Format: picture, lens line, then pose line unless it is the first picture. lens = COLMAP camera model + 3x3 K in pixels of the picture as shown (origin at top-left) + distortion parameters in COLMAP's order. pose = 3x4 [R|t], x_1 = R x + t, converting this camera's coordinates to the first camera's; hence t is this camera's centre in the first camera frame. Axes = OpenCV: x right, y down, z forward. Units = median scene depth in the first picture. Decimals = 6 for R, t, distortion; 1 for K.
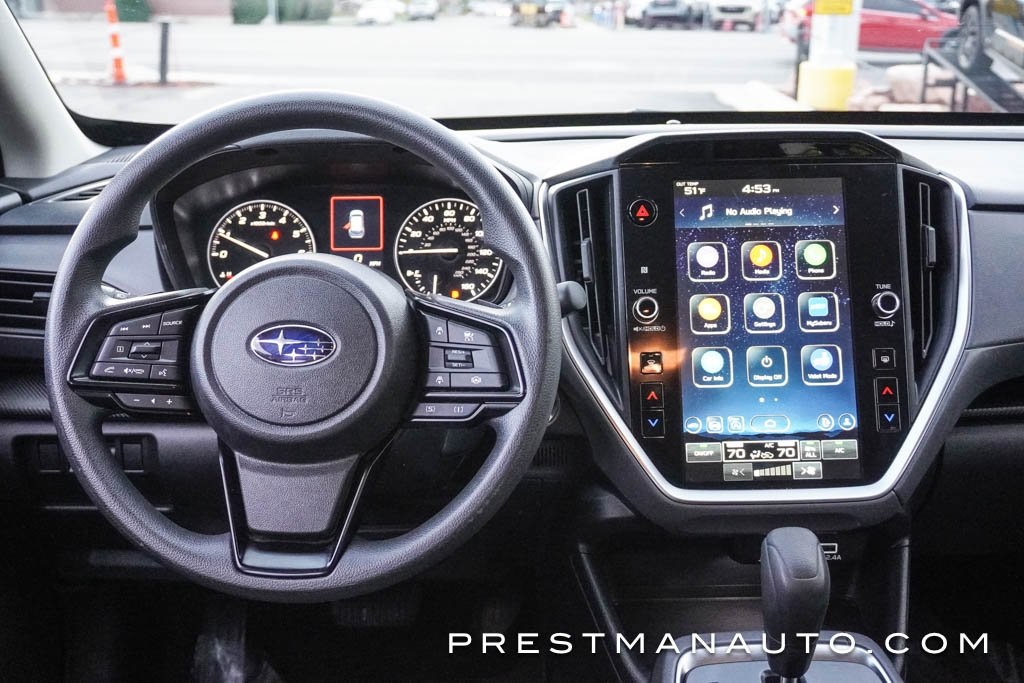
lens RADIAL K [[1187.3, 0, 503.2], [0, 1187.3, 350.2], [0, 0, 1]] dist [0.017231, 0.000000]
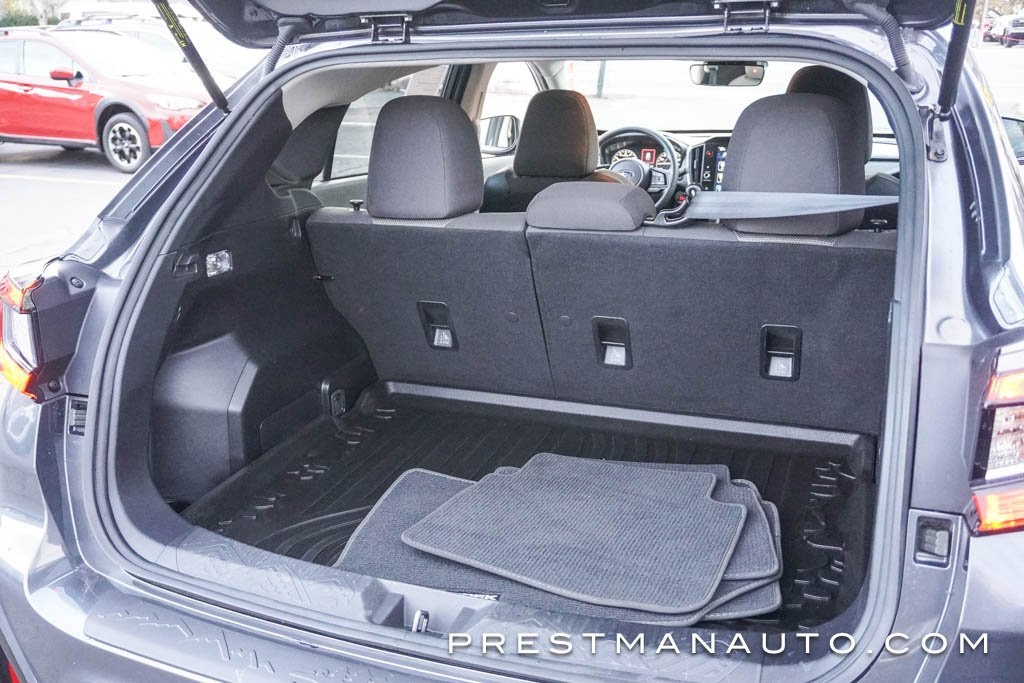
lens RADIAL K [[972.3, 0, 515.3], [0, 972.3, 346.6], [0, 0, 1]] dist [-0.027133, 0.000000]
pose [[0.938329, 0.094953, -0.332448, 0.692124], [-0.081335, 0.995186, 0.054674, 0.446097], [0.336039, -0.024263, 0.941535, -2.578552]]
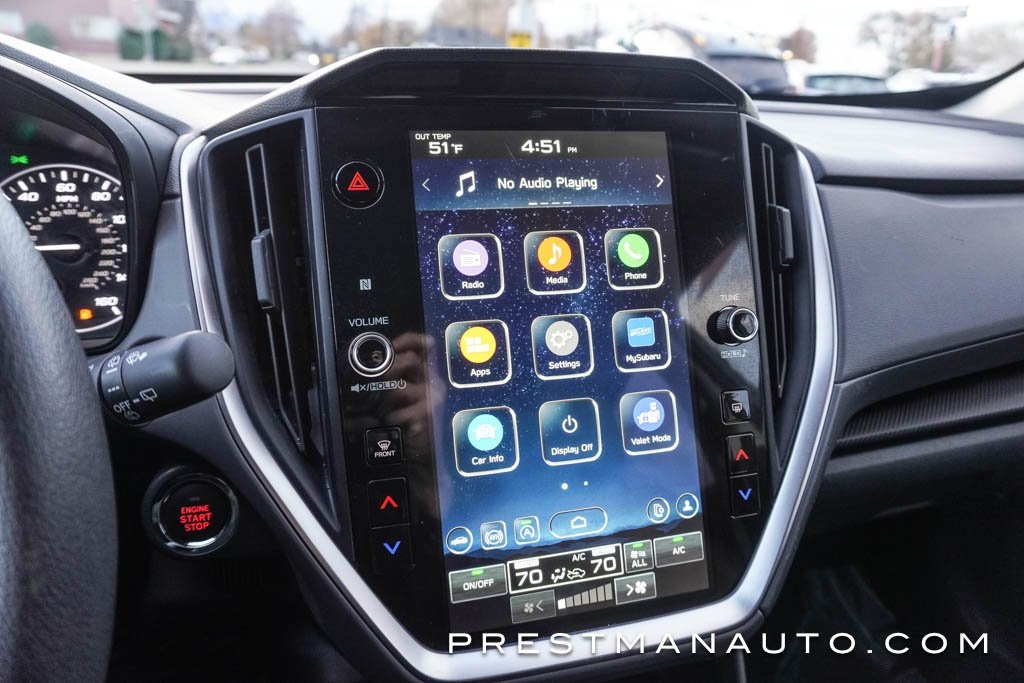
lens RADIAL K [[692.0, 0, 516.0], [0, 692.0, 338.8], [0, 0, 1]] dist [-0.034745, 0.032900]
pose [[0.964264, -0.055110, 0.259147, 0.099161], [0.030592, 0.994744, 0.097713, -0.070593], [-0.263169, -0.086293, 0.960883, 0.642971]]
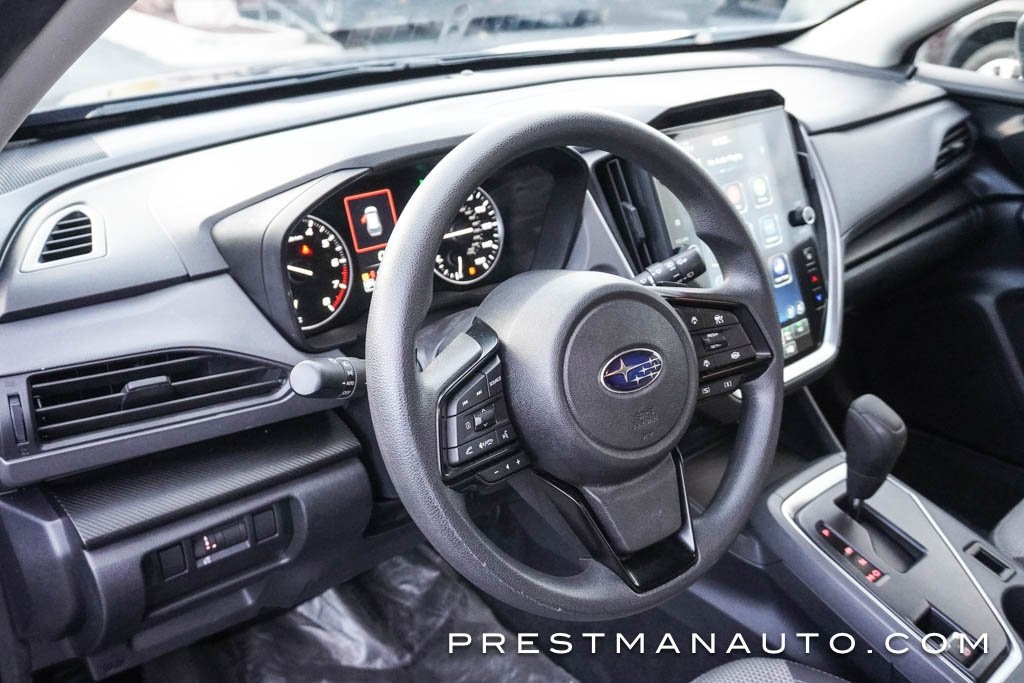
lens RADIAL K [[972.3, 0, 518.0], [0, 972.3, 334.3], [0, 0, 1]] dist [-0.027133, 0.000000]
pose [[0.750547, -0.251579, 0.611054, -0.616214], [0.159772, 0.966346, 0.201612, -0.178693], [-0.641212, -0.053690, 0.765484, 0.346277]]
